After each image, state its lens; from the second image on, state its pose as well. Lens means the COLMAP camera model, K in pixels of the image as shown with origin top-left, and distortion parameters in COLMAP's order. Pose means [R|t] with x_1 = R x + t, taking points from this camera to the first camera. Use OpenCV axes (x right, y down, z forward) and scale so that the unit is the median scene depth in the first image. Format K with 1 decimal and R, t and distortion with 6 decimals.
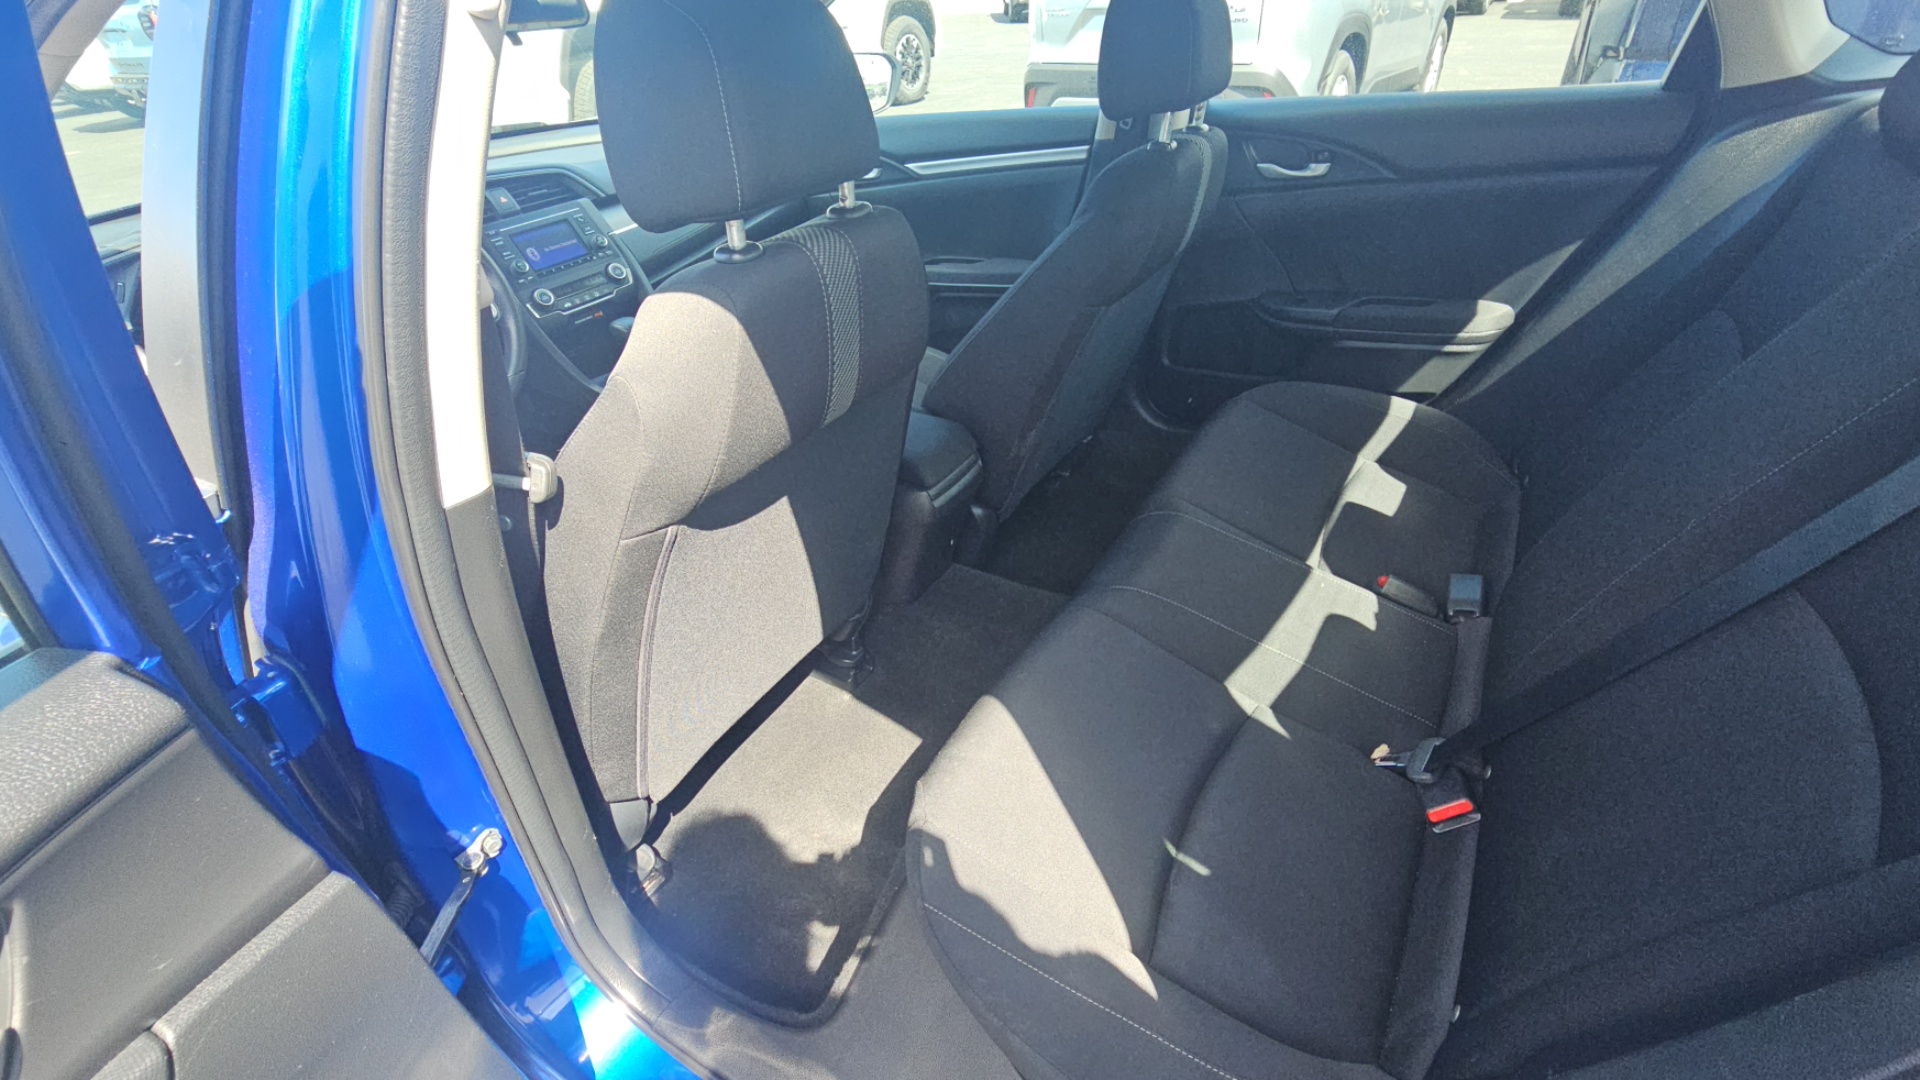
lens RADIAL K [[877.2, 0, 986.9], [0, 877.2, 546.6], [0, 0, 1]] dist [0.007254, -0.005163]
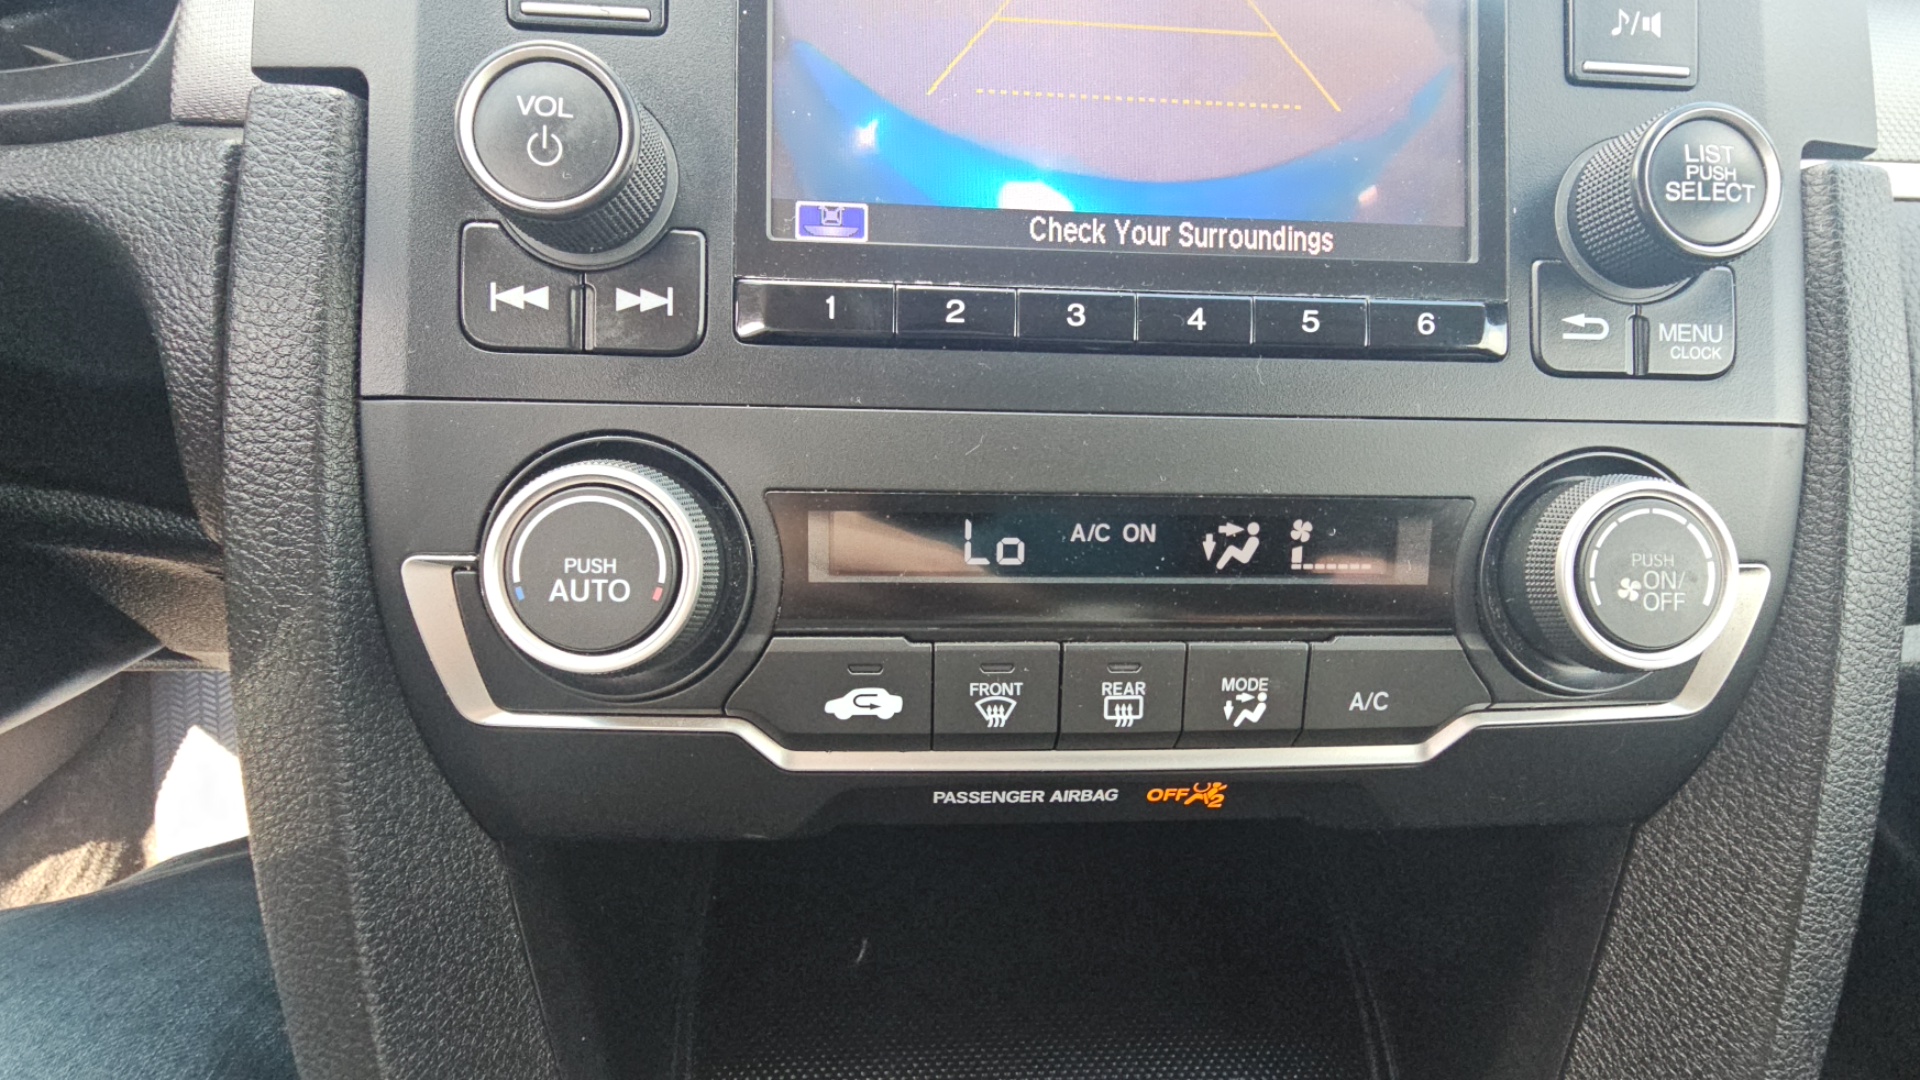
lens RADIAL K [[821.4, 0, 1024.4], [0, 821.4, 546.4], [0, 0, 1]] dist [0.003510, -0.001046]
pose [[0.560663, 0.531222, -0.635185, -0.432801], [-0.529043, 0.819917, 0.218745, -0.322096], [0.637001, 0.213398, 0.740737, 0.965481]]
